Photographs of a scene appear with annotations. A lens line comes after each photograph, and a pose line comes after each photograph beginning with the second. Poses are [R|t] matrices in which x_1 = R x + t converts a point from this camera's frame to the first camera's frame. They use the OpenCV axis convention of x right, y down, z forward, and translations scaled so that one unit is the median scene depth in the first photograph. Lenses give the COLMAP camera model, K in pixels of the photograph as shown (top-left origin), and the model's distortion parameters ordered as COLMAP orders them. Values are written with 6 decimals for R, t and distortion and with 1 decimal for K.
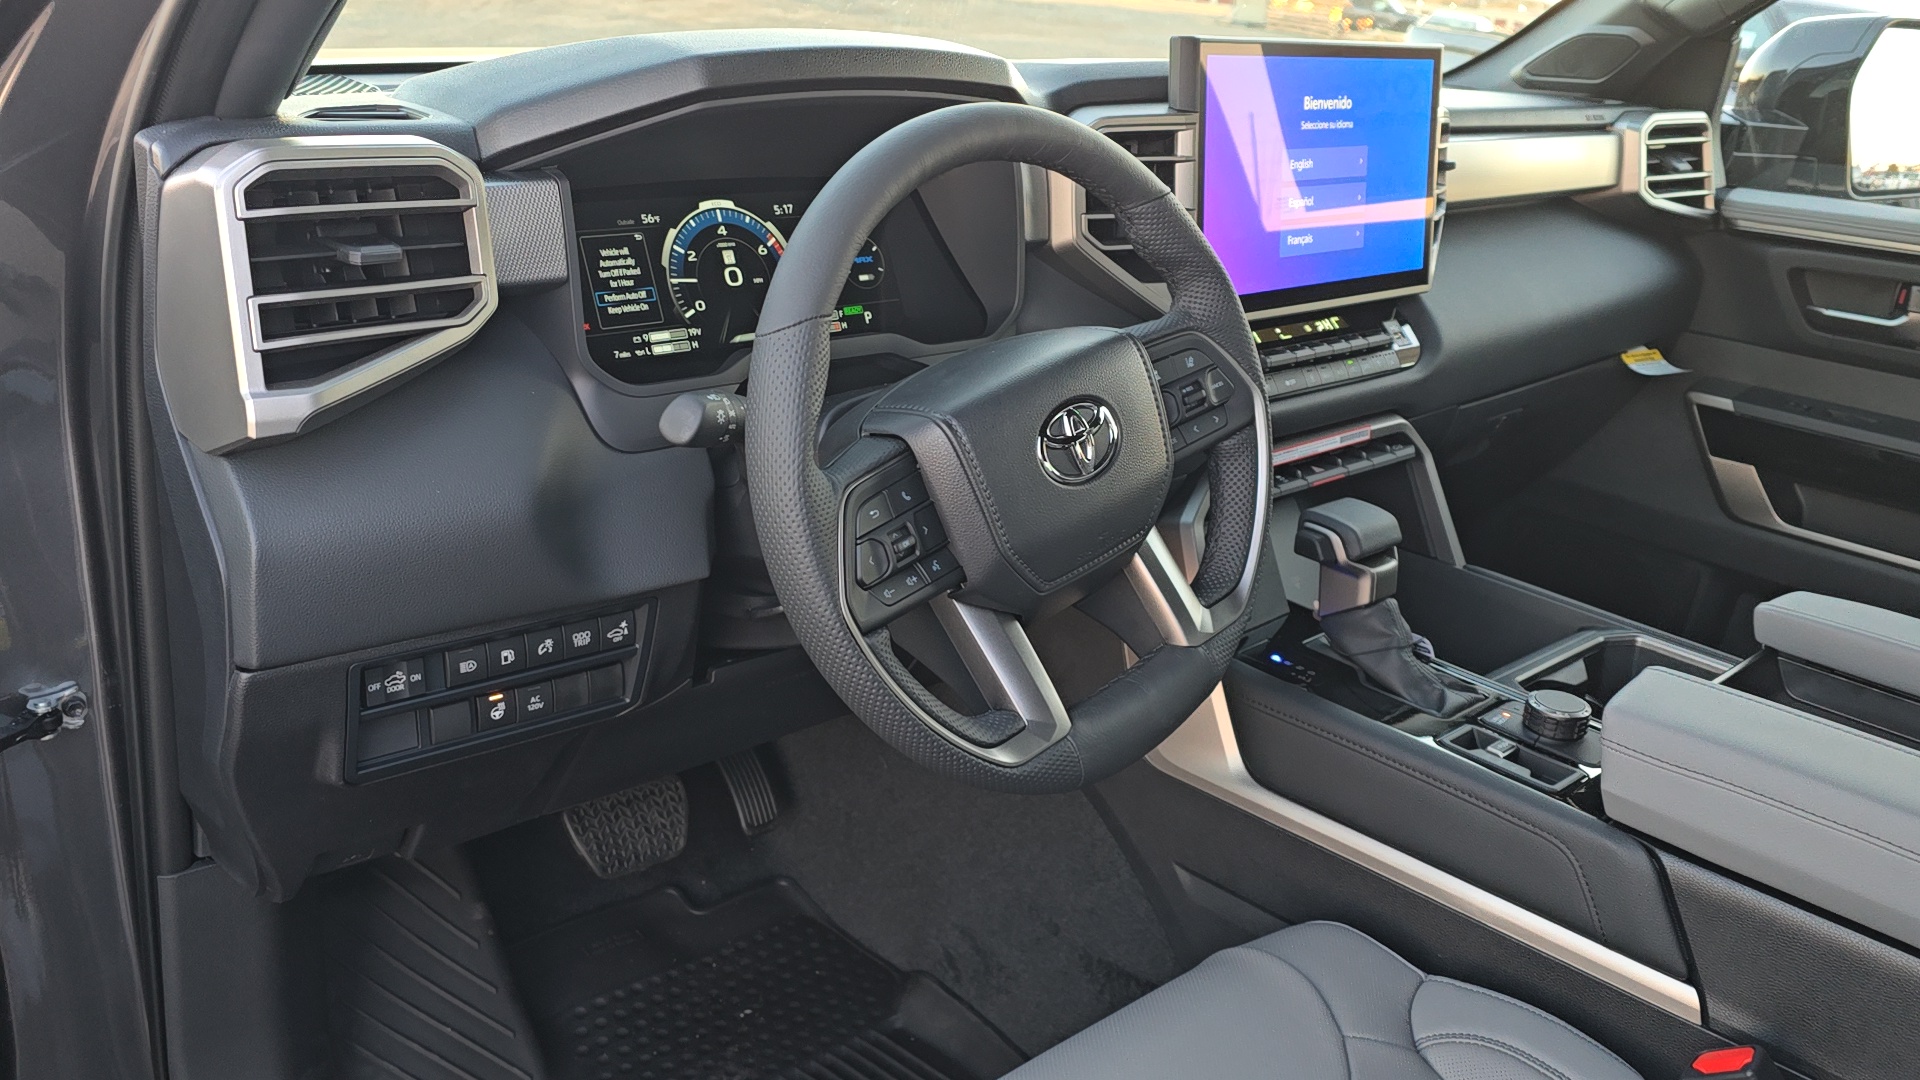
lens RADIAL K [[1608.7, 0, 970.4], [0, 1608.7, 538.4], [0, 0, 1]] dist [0.007369, -0.000500]
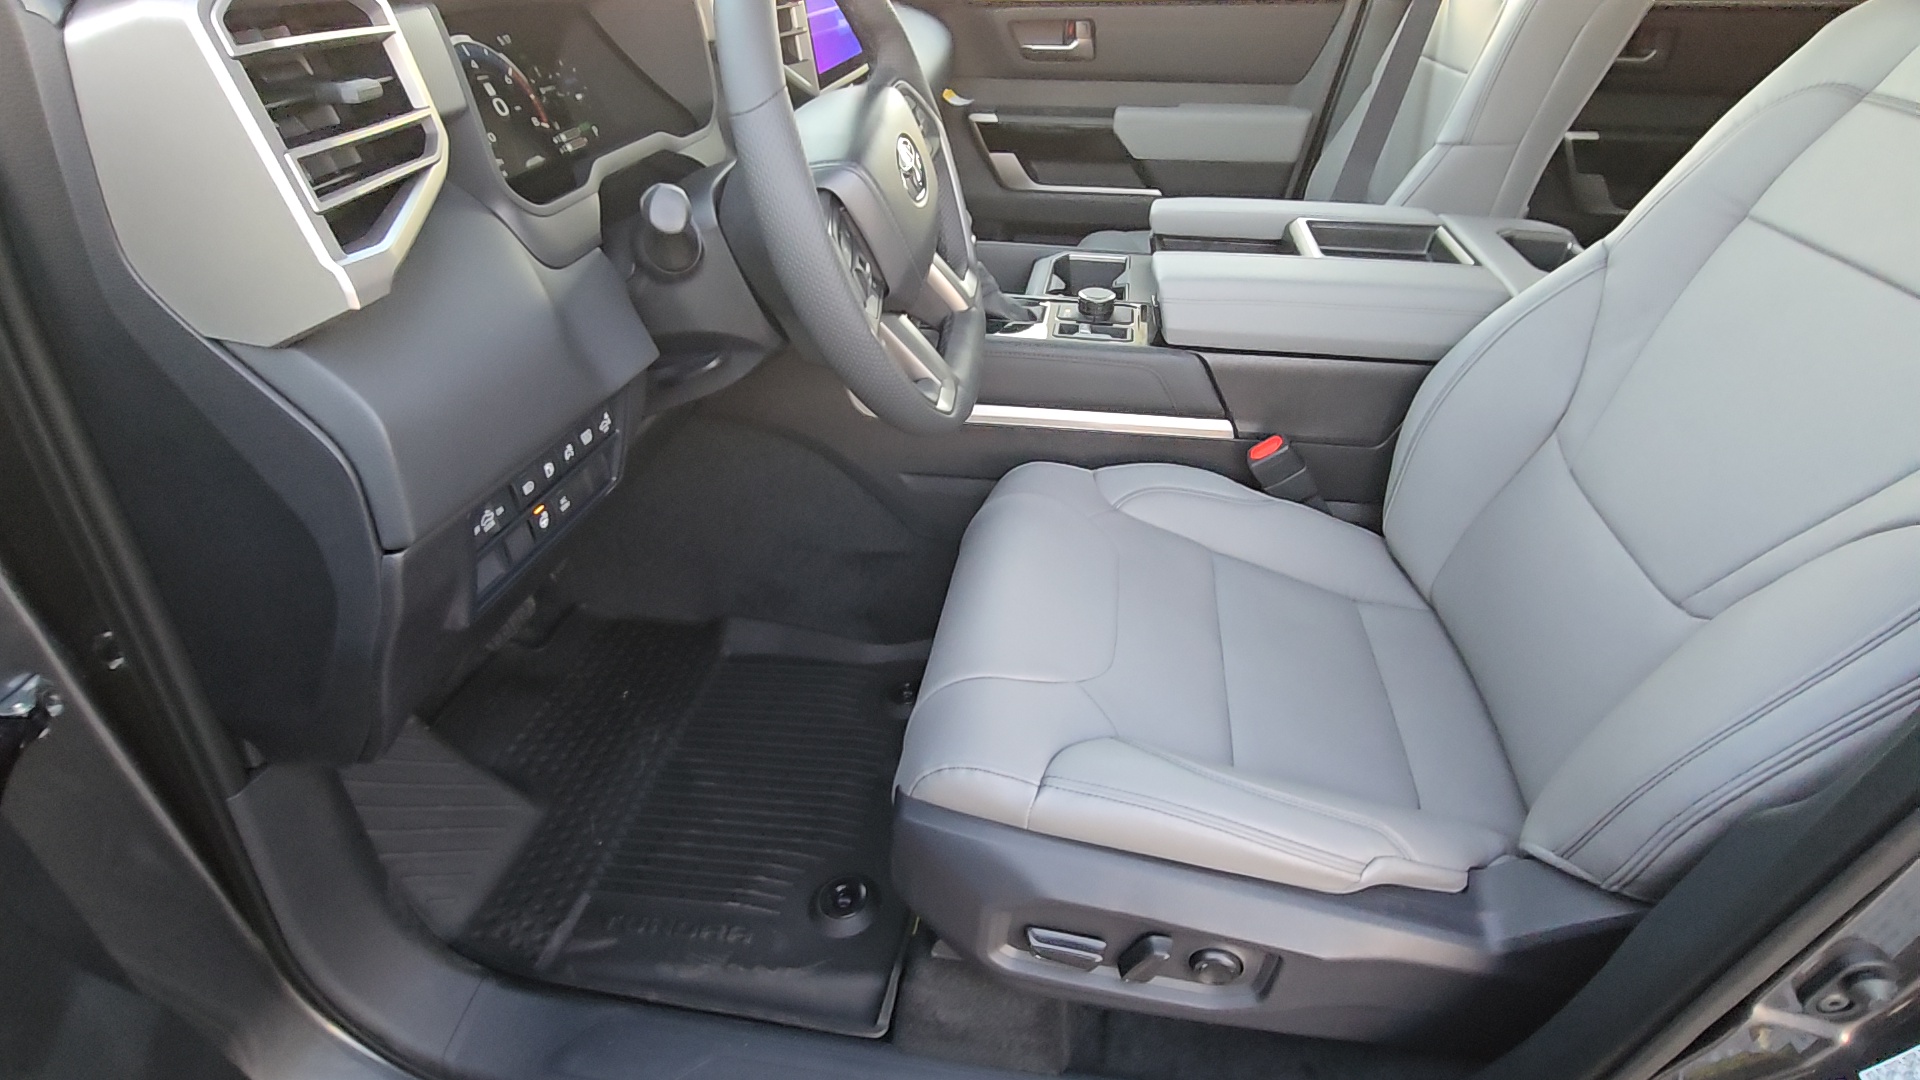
lens RADIAL K [[985.7, 0, 973.8], [0, 985.7, 541.8], [0, 0, 1]] dist [0.003512, 0.000890]
pose [[0.788546, -0.386737, 0.478153, -0.336485], [0.255775, 0.913322, 0.316895, -0.019733], [-0.559263, -0.127587, 0.819114, 0.214303]]
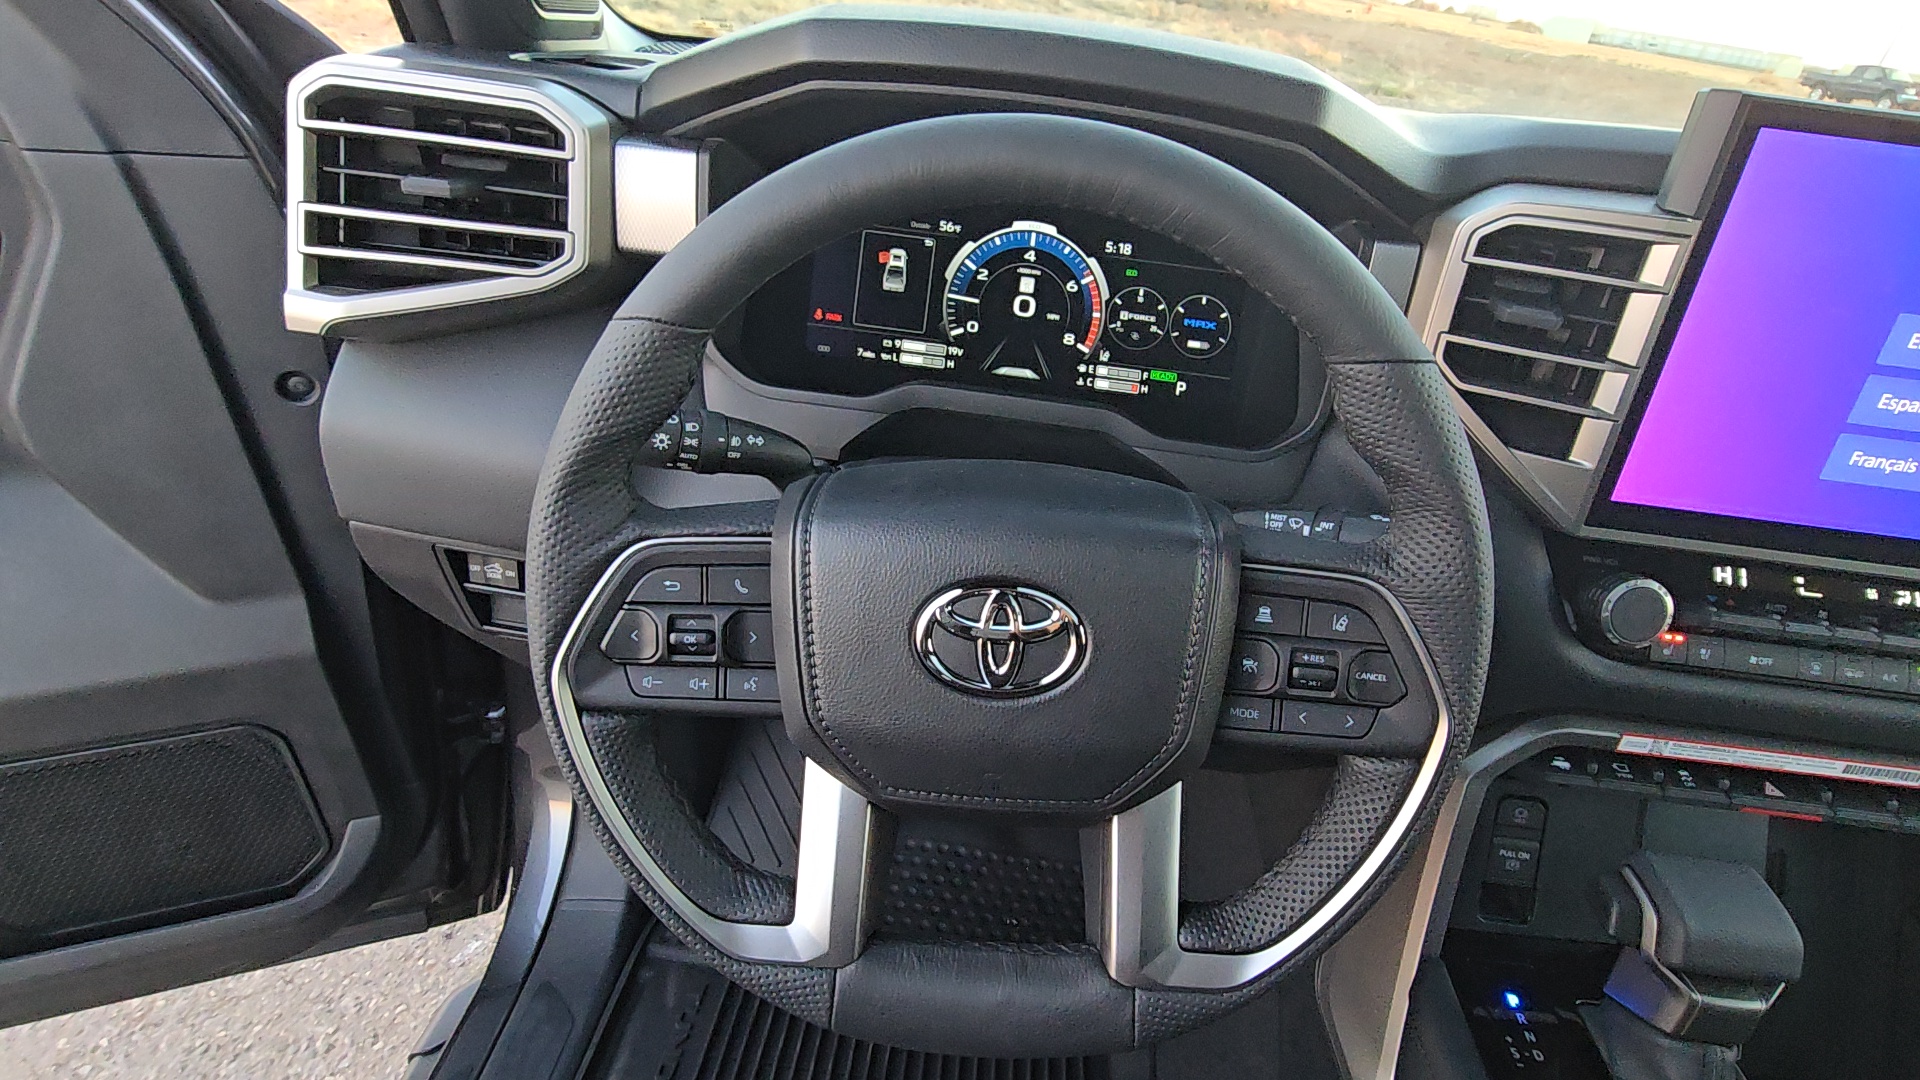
lens RADIAL K [[973.9, 0, 971.5], [0, 973.9, 547.6], [0, 0, 1]] dist [-0.001340, 0.000022]
pose [[0.678804, 0.379386, -0.628722, 0.248396], [-0.309293, 0.924260, 0.223791, -0.151270], [0.666006, 0.042549, 0.744732, 0.562638]]
